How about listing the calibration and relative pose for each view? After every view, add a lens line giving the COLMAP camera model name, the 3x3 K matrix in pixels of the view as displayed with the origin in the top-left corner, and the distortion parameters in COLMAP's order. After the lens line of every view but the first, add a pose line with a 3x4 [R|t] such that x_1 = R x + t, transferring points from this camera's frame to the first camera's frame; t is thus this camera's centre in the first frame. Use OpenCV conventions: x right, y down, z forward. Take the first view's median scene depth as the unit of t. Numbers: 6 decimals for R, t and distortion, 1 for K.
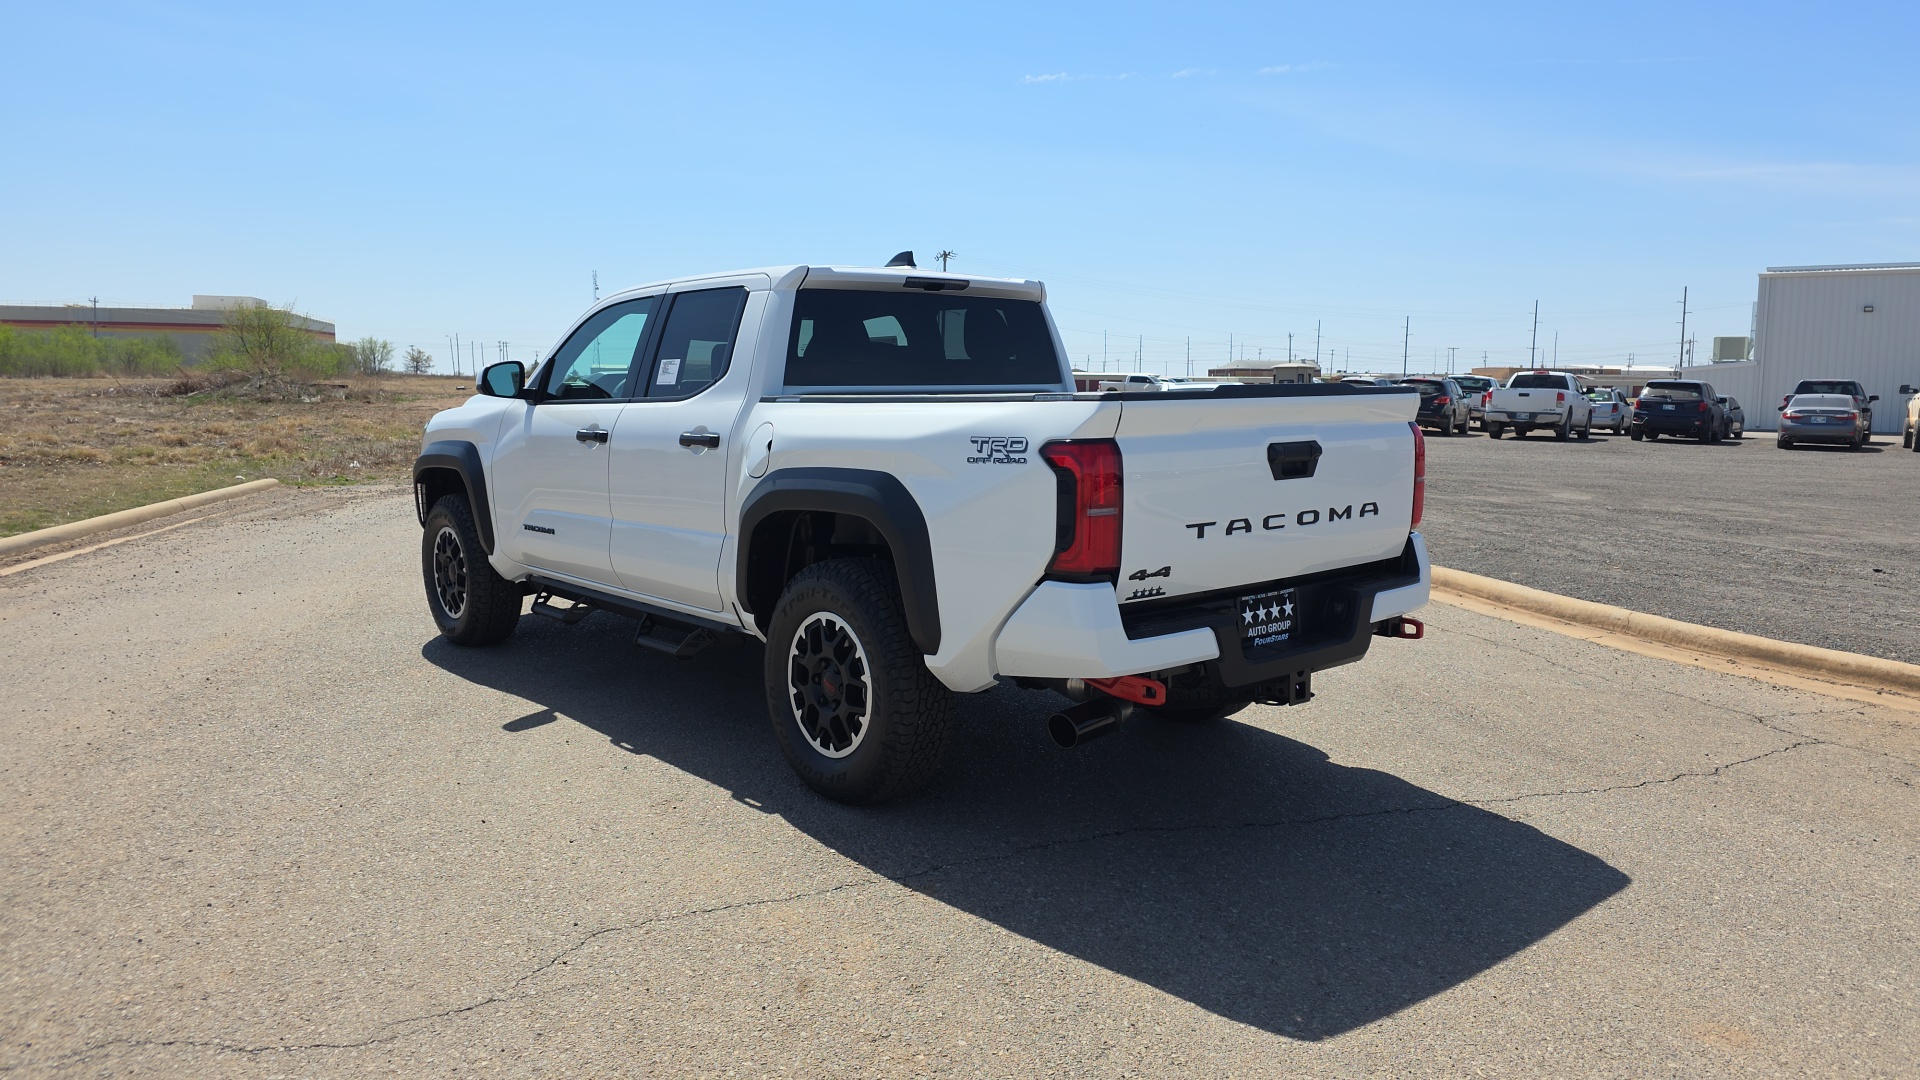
lens RADIAL K [[1370.4, 0, 953.1], [0, 1370.4, 579.0], [0, 0, 1]] dist [0.064780, -0.041994]
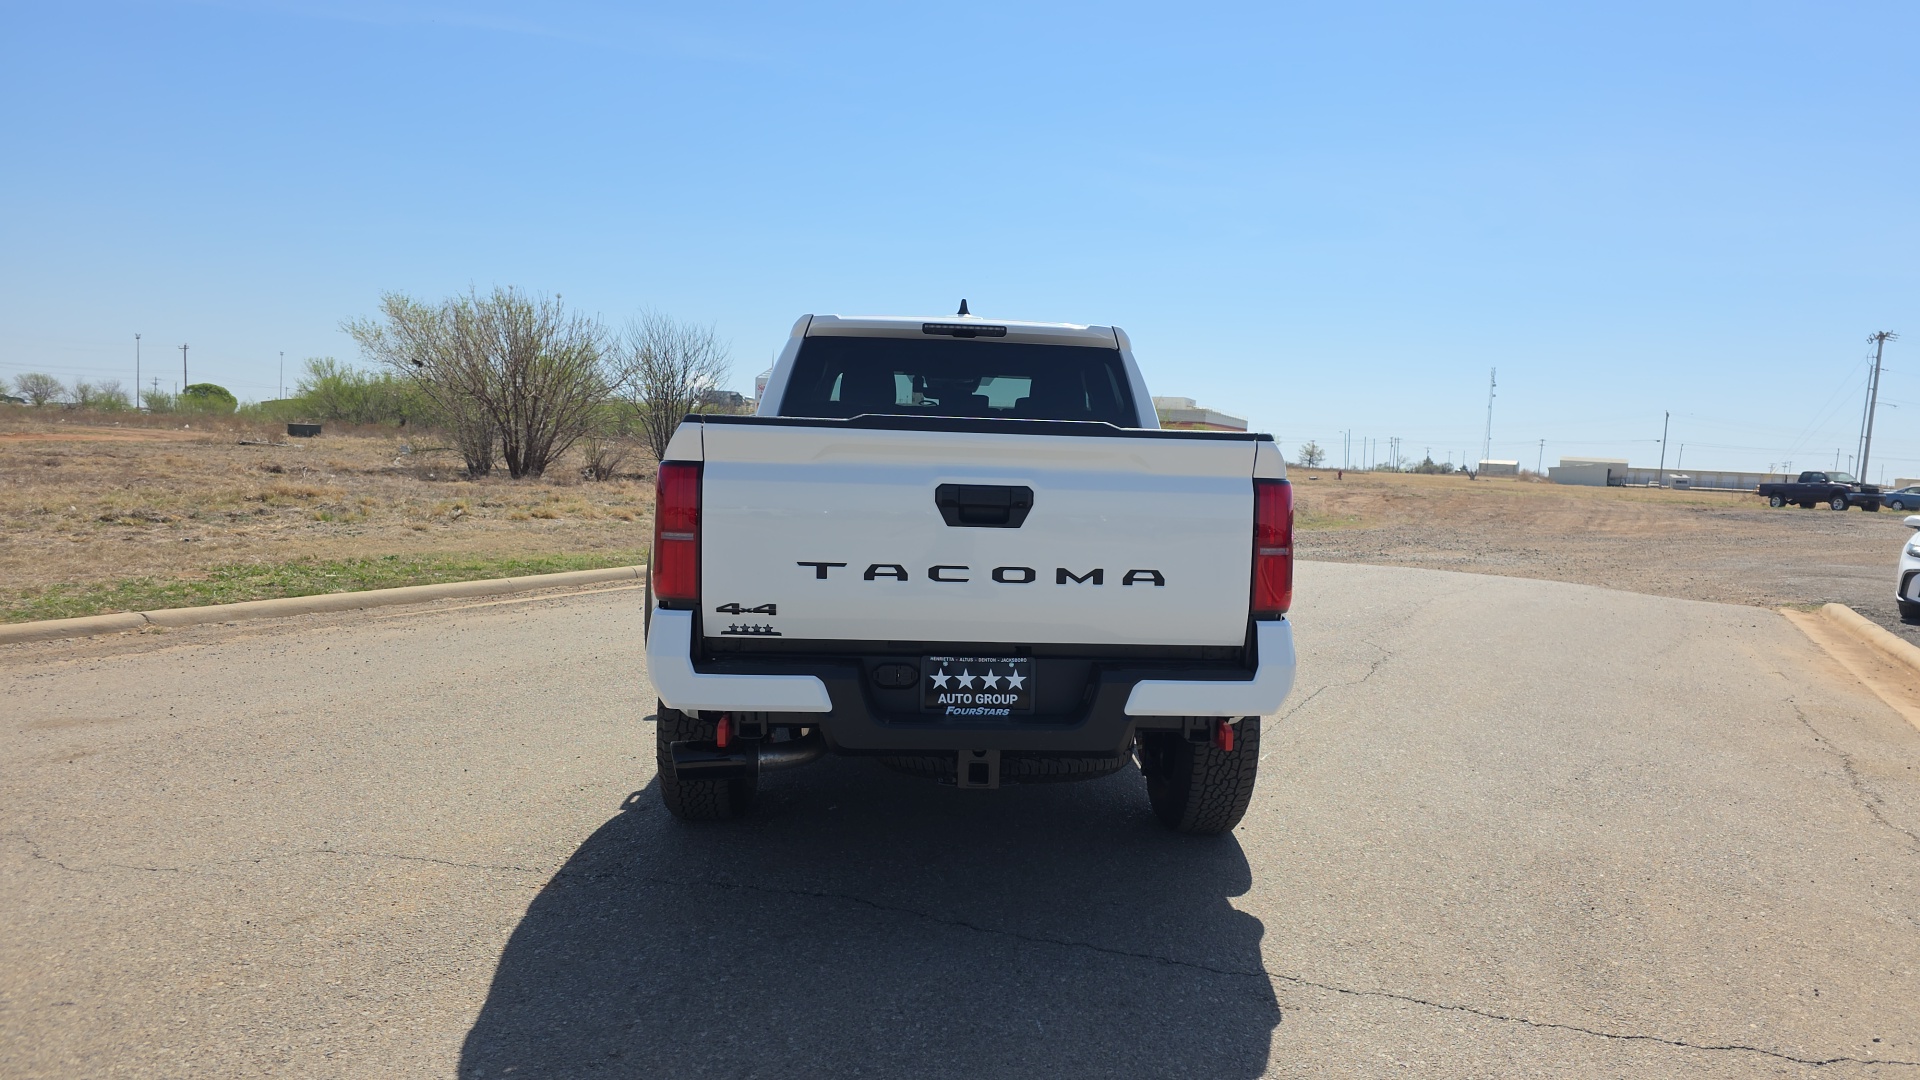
lens RADIAL K [[1323.4, 0, 960.1], [0, 1323.4, 616.9], [0, 0, 1]] dist [0.027648, -0.039510]
pose [[0.795439, 0.099507, -0.597809, 0.722546], [-0.121979, 0.992528, 0.002904, -0.016927], [0.593631, 0.070610, 0.801633, 0.318083]]
